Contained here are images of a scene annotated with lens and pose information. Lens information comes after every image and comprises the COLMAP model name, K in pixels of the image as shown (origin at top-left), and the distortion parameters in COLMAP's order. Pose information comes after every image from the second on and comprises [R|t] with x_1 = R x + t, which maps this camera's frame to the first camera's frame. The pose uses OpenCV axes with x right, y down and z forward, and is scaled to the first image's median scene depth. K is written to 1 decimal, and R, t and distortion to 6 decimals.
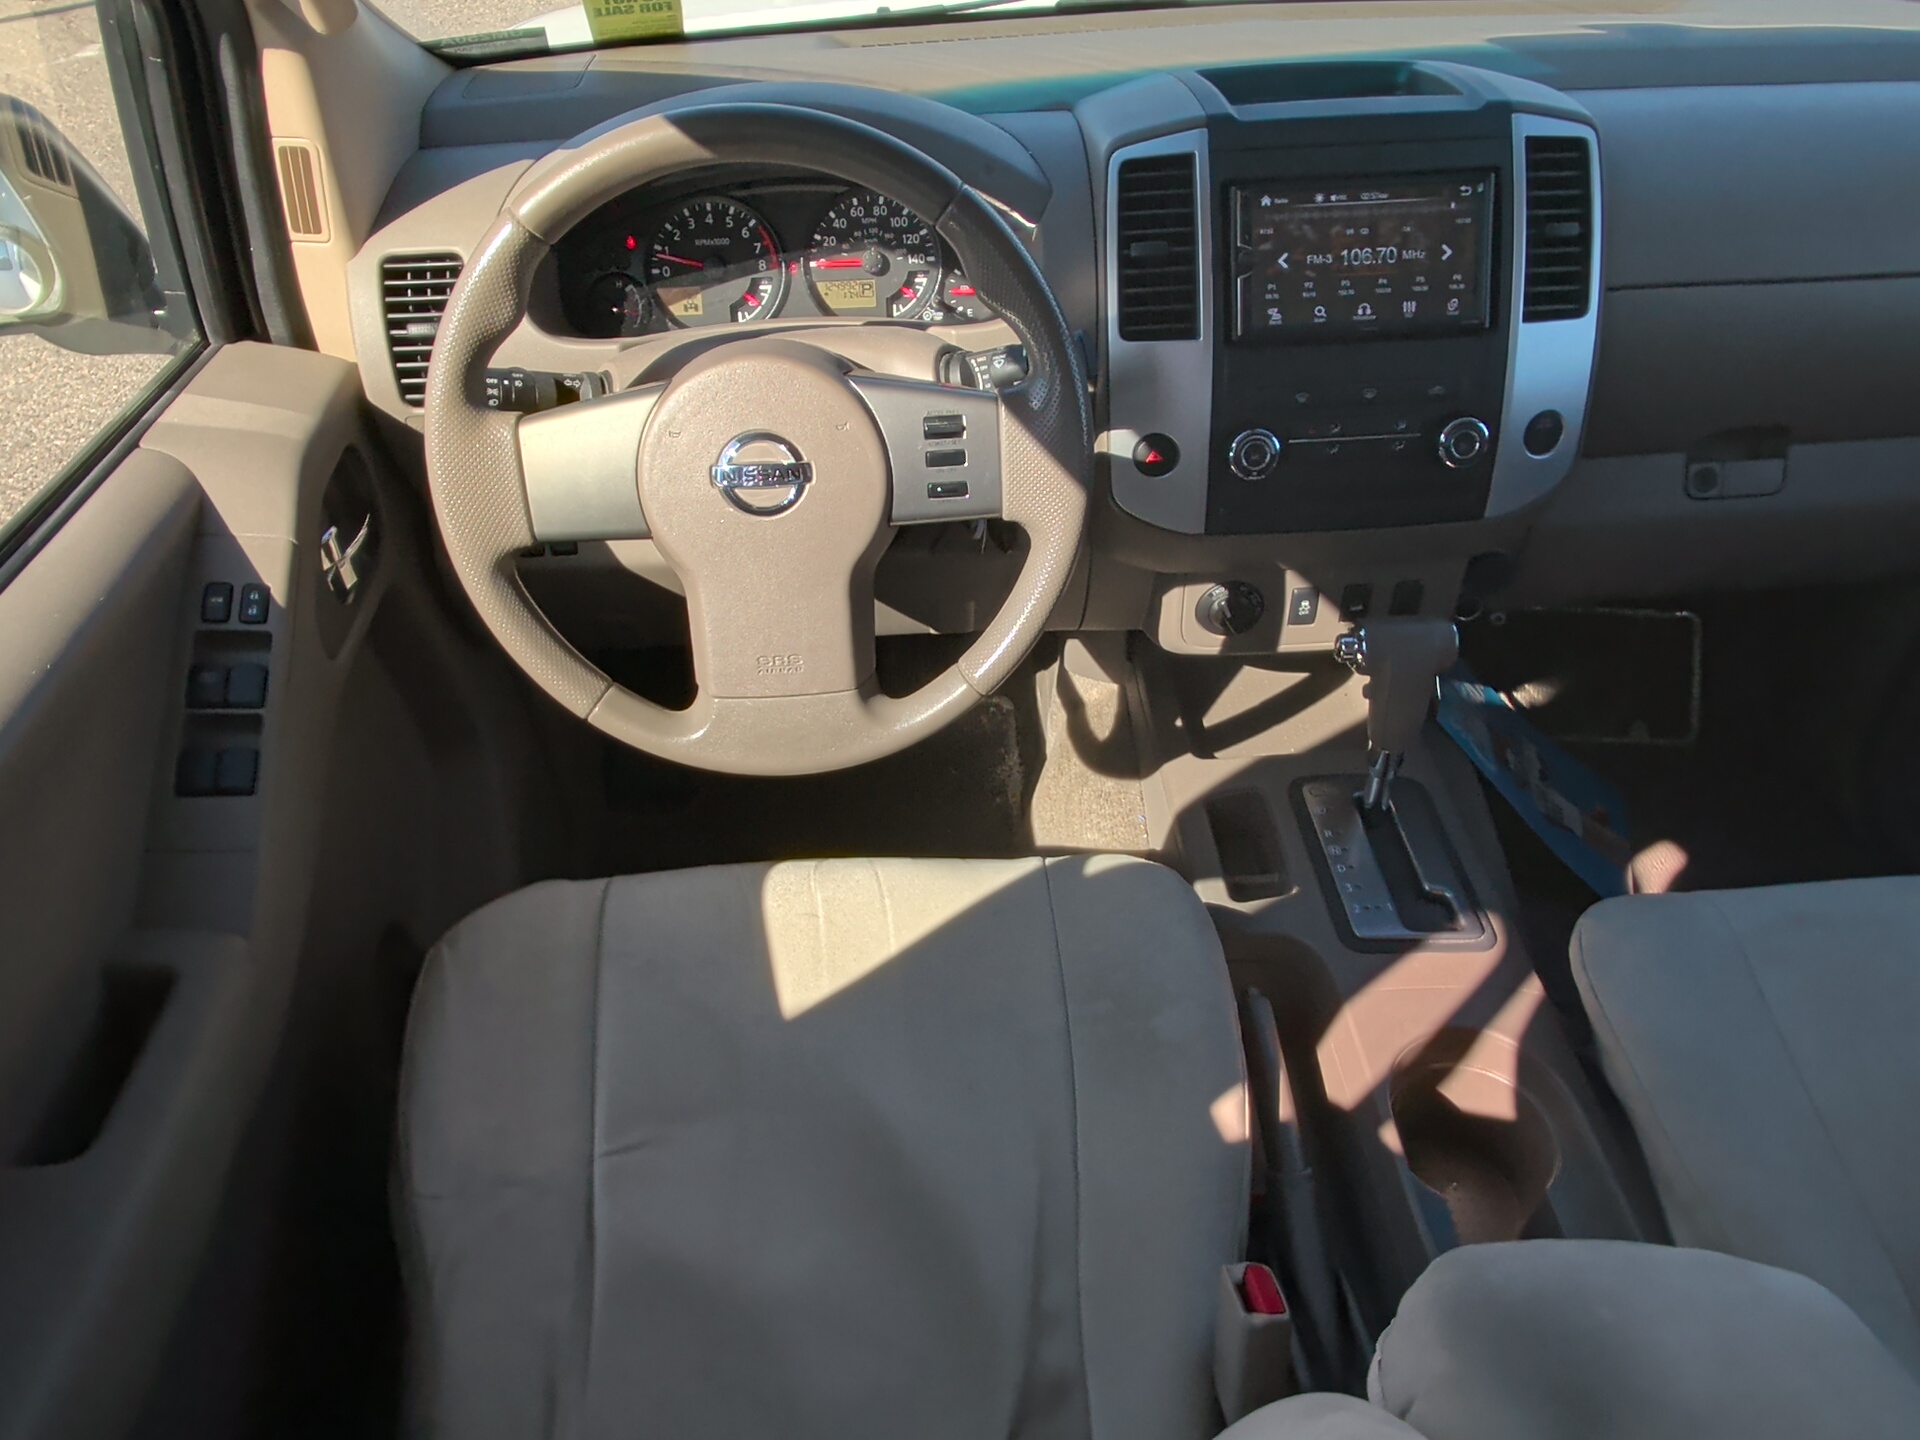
lens RADIAL K [[1383.0, 0, 960.0], [0, 1383.0, 720.0], [0, 0, 1]] dist [0.015168, -0.001631]
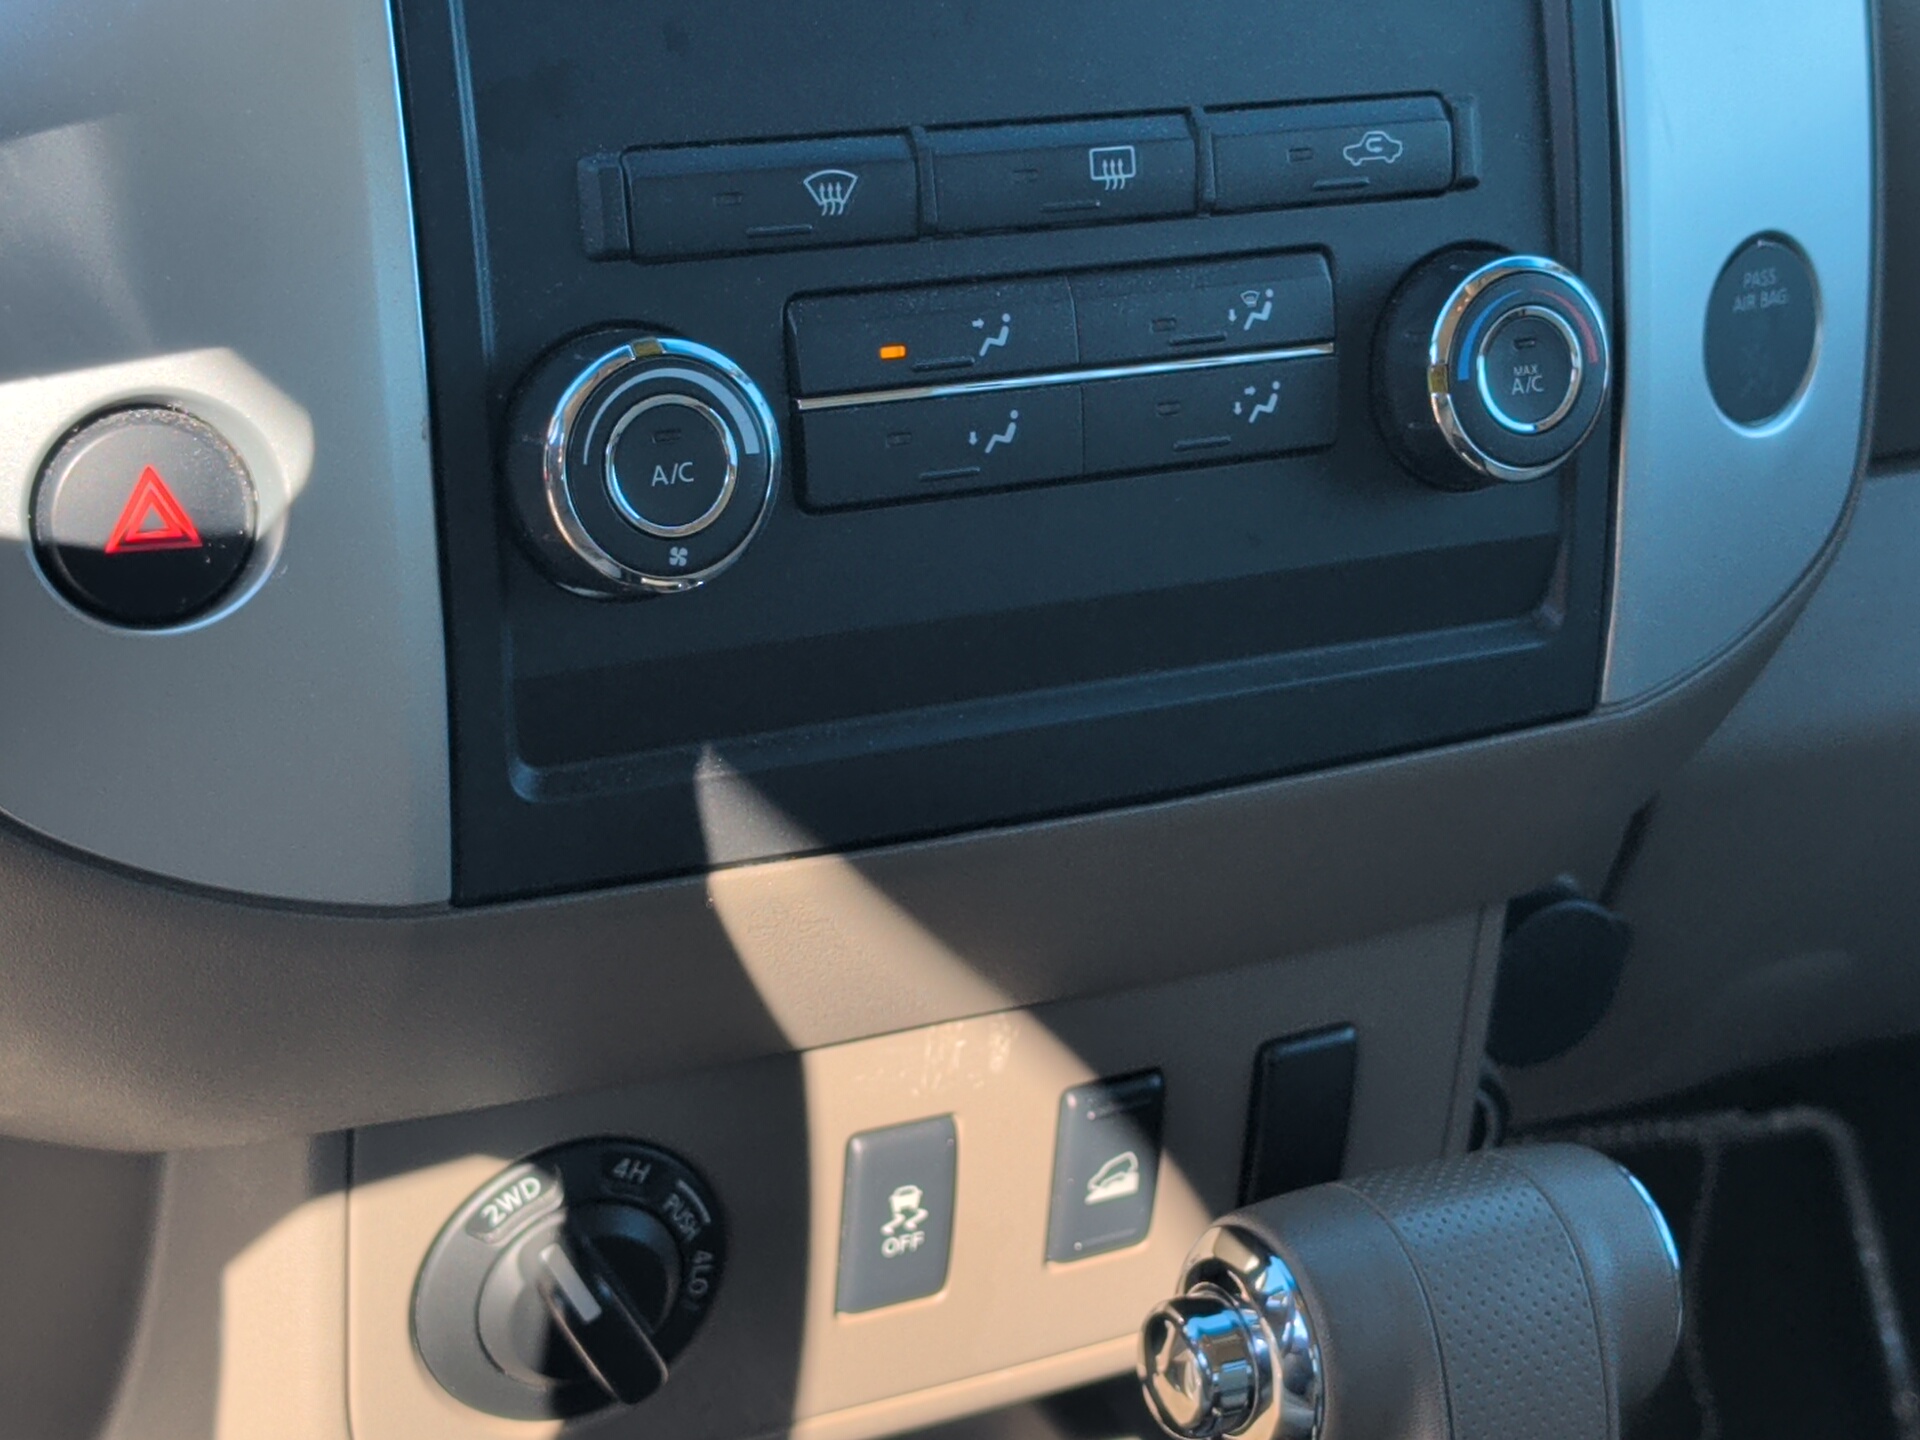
lens RADIAL K [[3557.4, 0, 962.0], [0, 3557.4, 681.1], [0, 0, 1]] dist [0.312244, -1.324176]
pose [[0.892958, -0.079813, 0.443007, 0.020725], [0.198009, 0.953472, -0.227341, -0.036962], [-0.404250, 0.290725, 0.867214, 0.554713]]
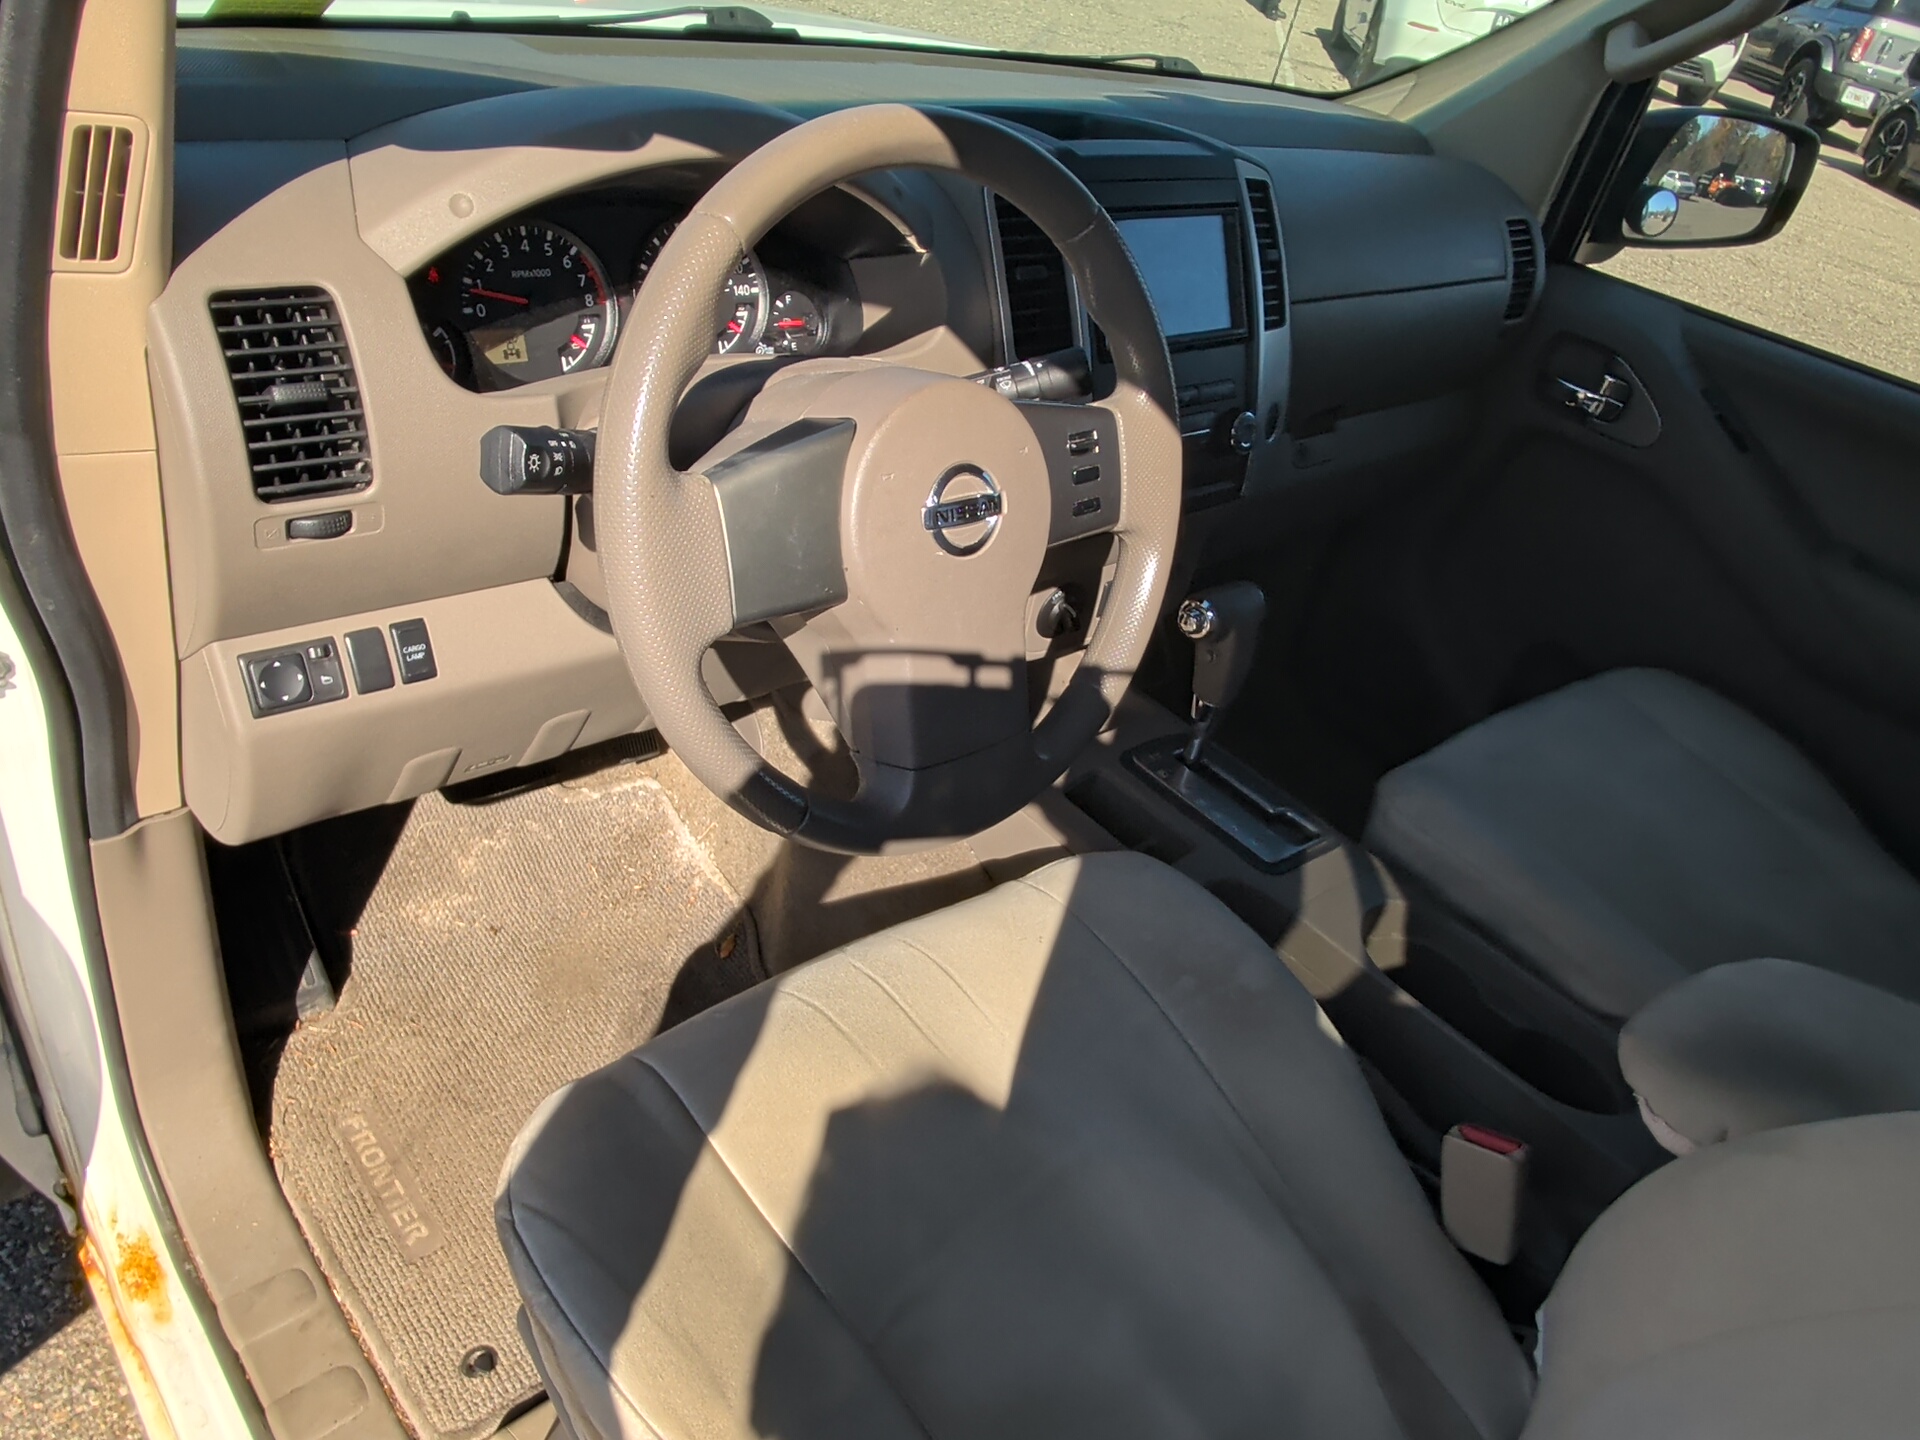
lens RADIAL K [[1383.0, 0, 960.0], [0, 1383.0, 720.0], [0, 0, 1]] dist [0.015168, -0.001631]
pose [[0.756596, -0.207577, 0.620060, -0.619467], [0.233407, 0.971538, 0.040437, -0.068105], [-0.610805, 0.114132, 0.783512, 0.256042]]
